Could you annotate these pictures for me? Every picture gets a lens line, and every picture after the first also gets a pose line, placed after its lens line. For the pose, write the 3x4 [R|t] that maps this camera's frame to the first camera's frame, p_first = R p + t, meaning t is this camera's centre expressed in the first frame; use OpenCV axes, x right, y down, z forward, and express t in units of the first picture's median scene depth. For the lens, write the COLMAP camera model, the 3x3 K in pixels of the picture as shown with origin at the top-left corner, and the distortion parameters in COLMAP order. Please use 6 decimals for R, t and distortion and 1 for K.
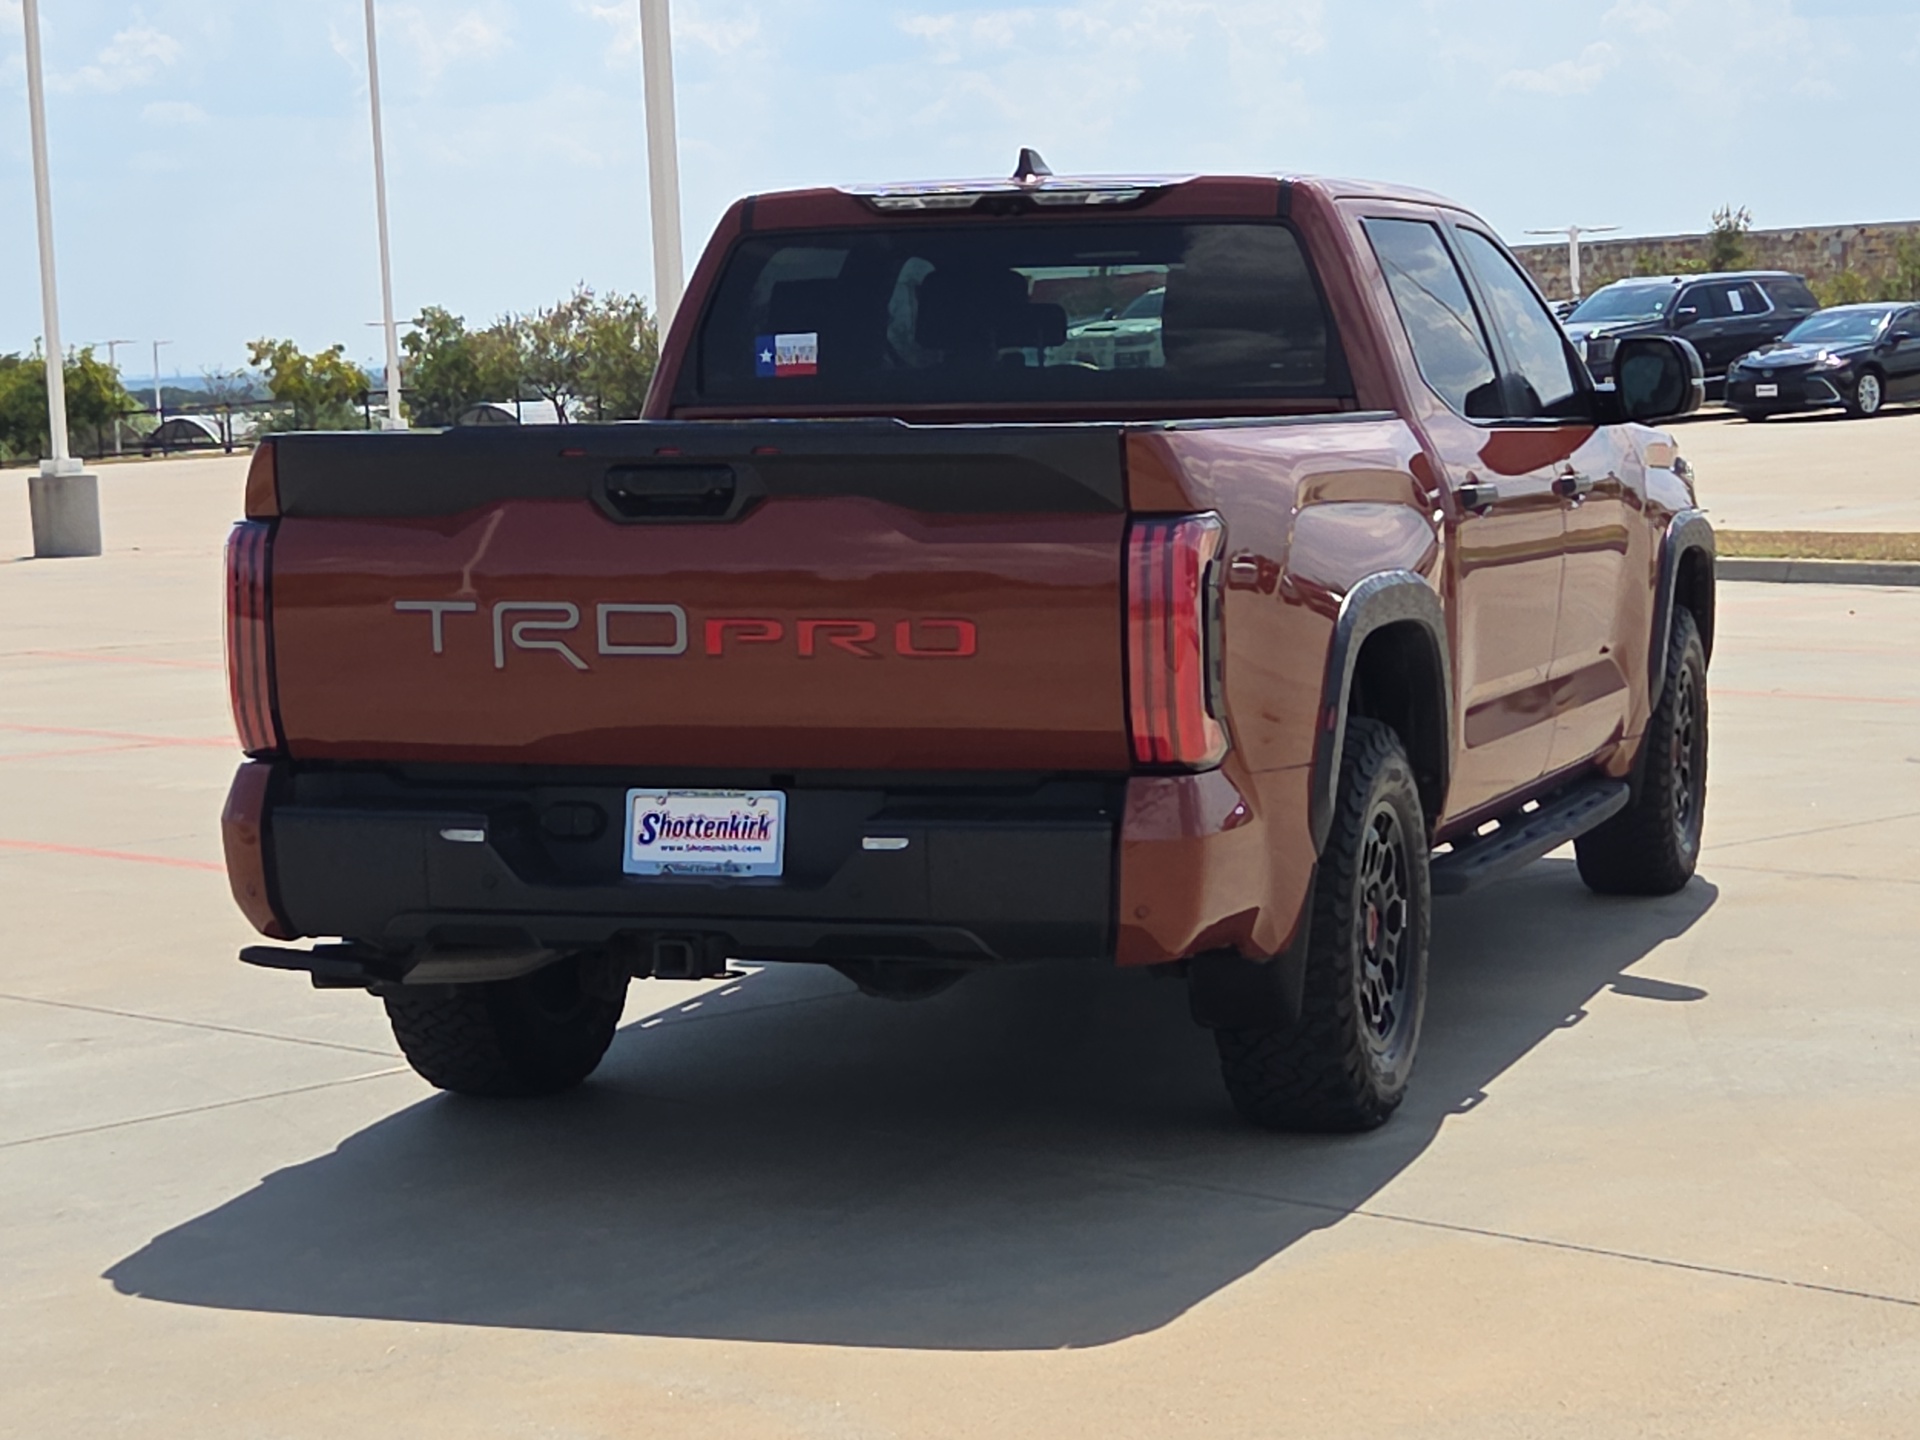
lens RADIAL K [[4165.5, 0, 972.7], [0, 4165.5, 716.5], [0, 0, 1]] dist [0.129873, 0.000000]
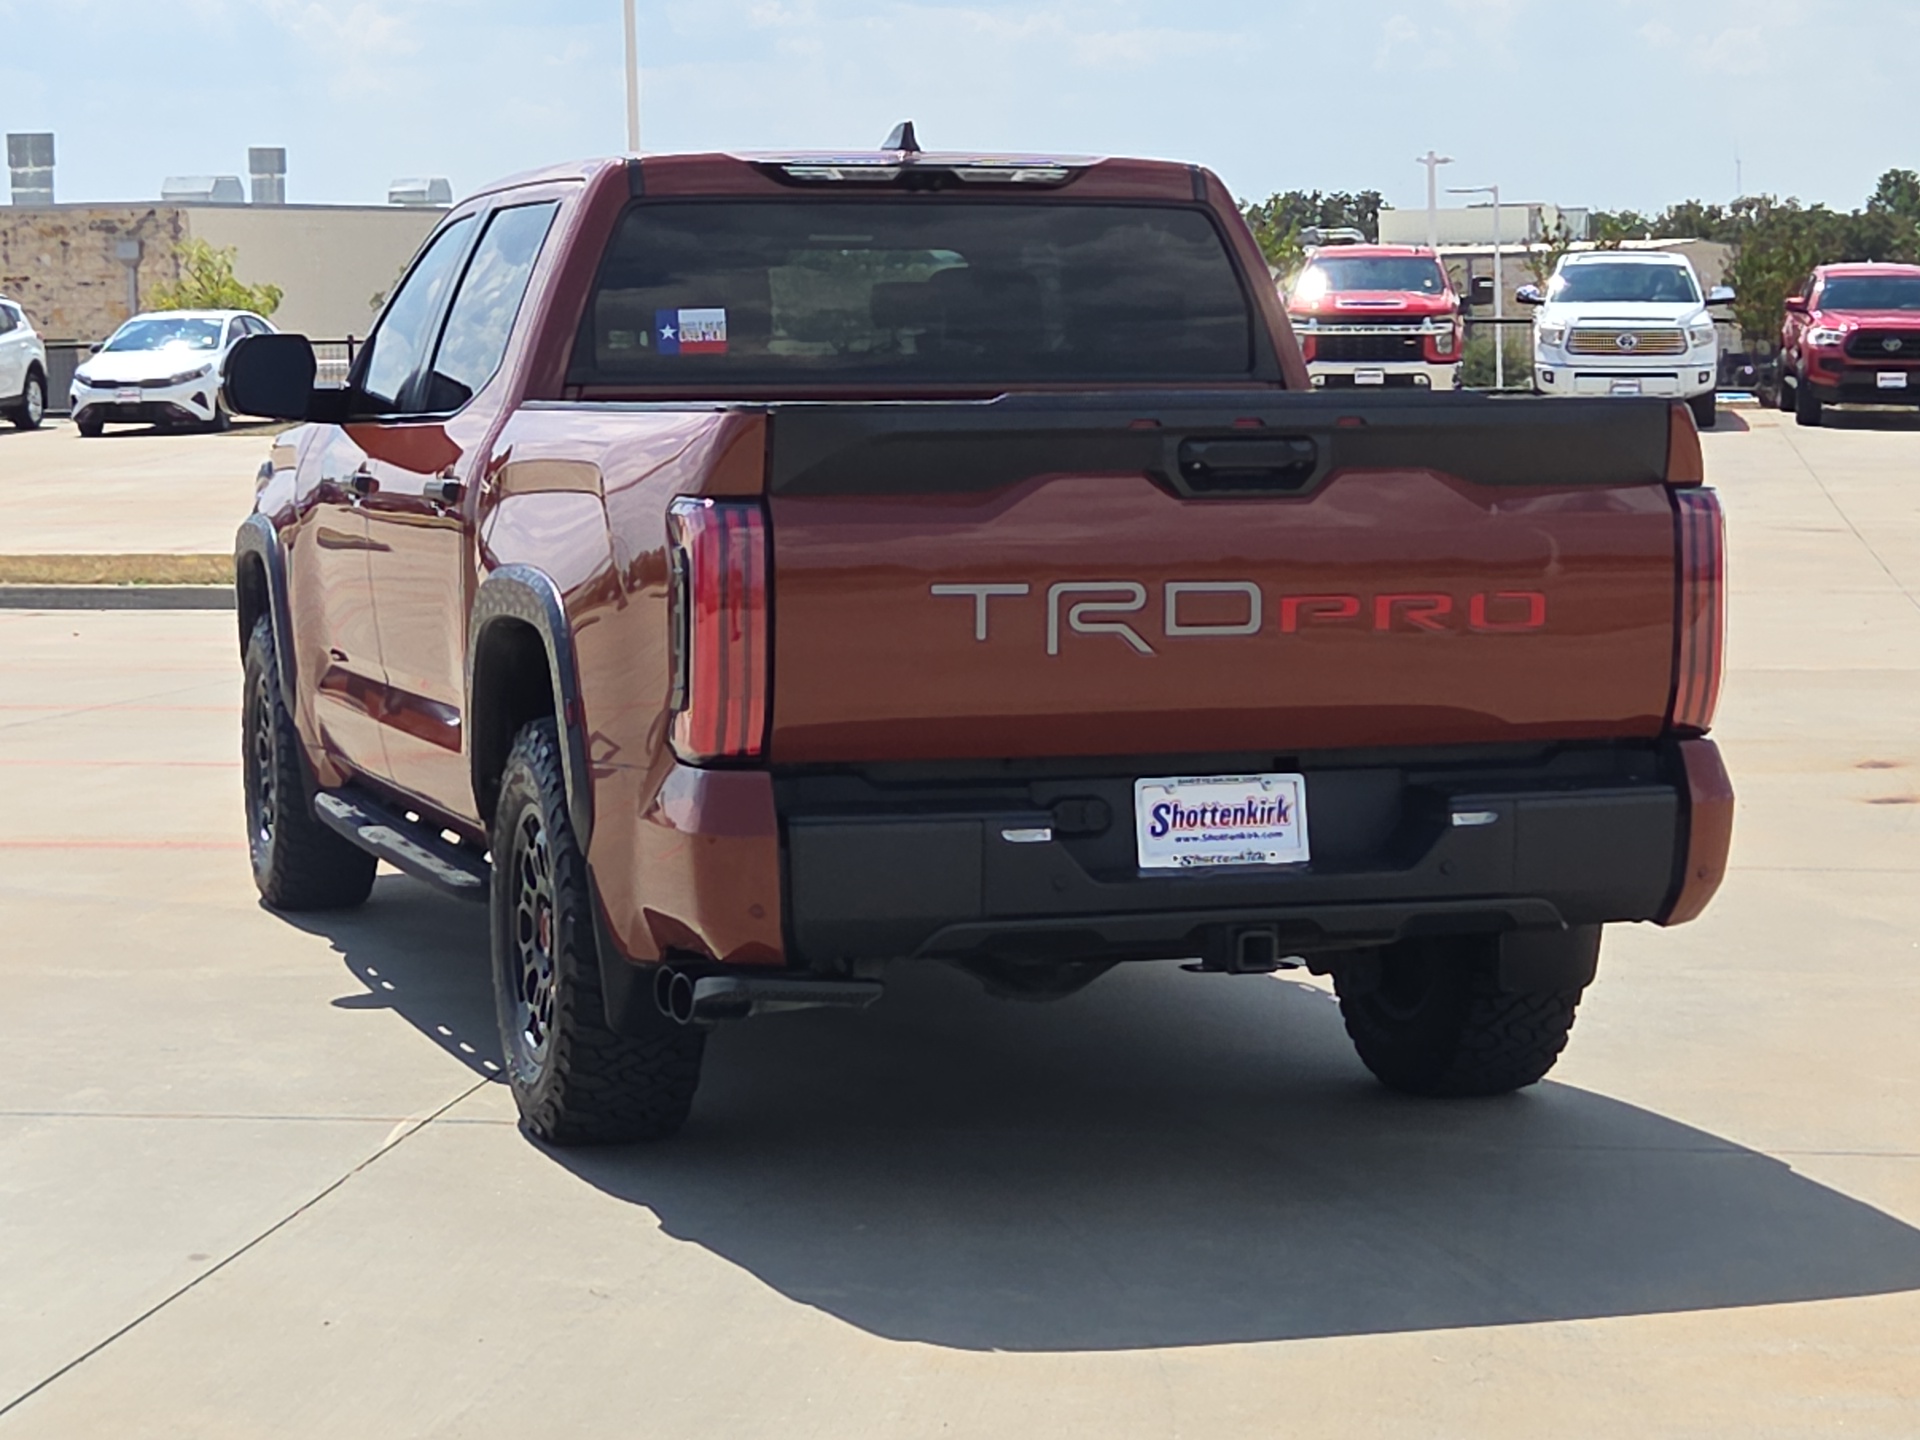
lens RADIAL K [[4296.6, 0, 964.5], [0, 4296.6, 729.3], [0, 0, 1]] dist [0.135128, 0.000000]
pose [[0.811989, -0.034160, 0.582672, -0.676309], [0.038413, 0.999249, 0.005050, -0.000466], [-0.582407, 0.018282, 0.812692, 0.225068]]
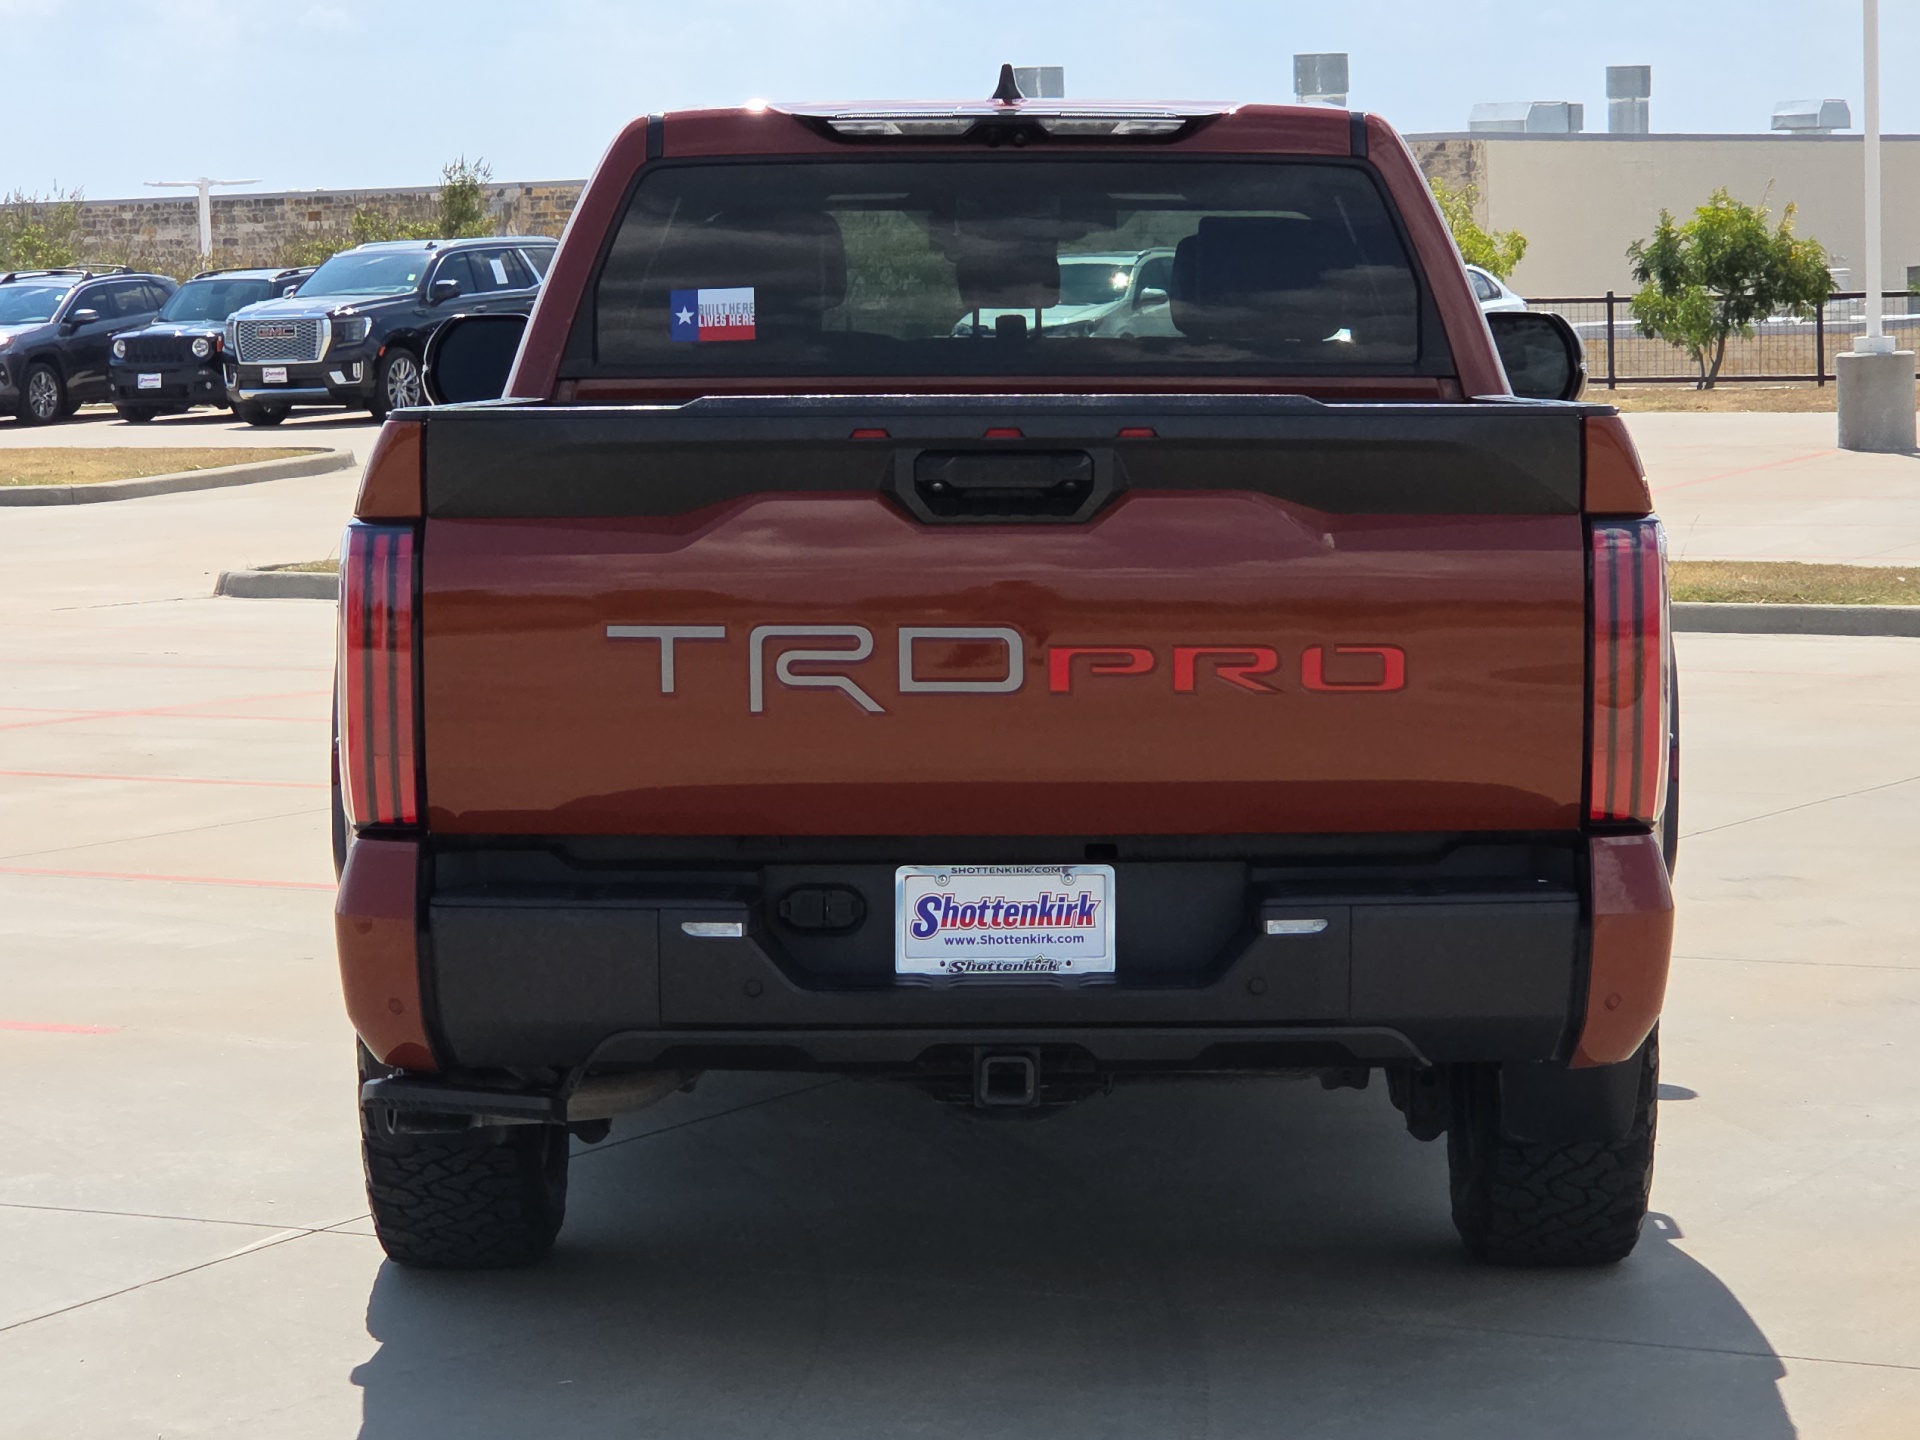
lens RADIAL K [[5267.6, 0, 946.3], [0, 5267.6, 669.9], [0, 0, 1]] dist [-0.612318, 0.000000]
pose [[0.951487, -0.006380, 0.307622, -0.371741], [0.013285, 0.999704, -0.020360, 0.000872], [-0.307401, 0.023459, 0.951291, 0.061036]]
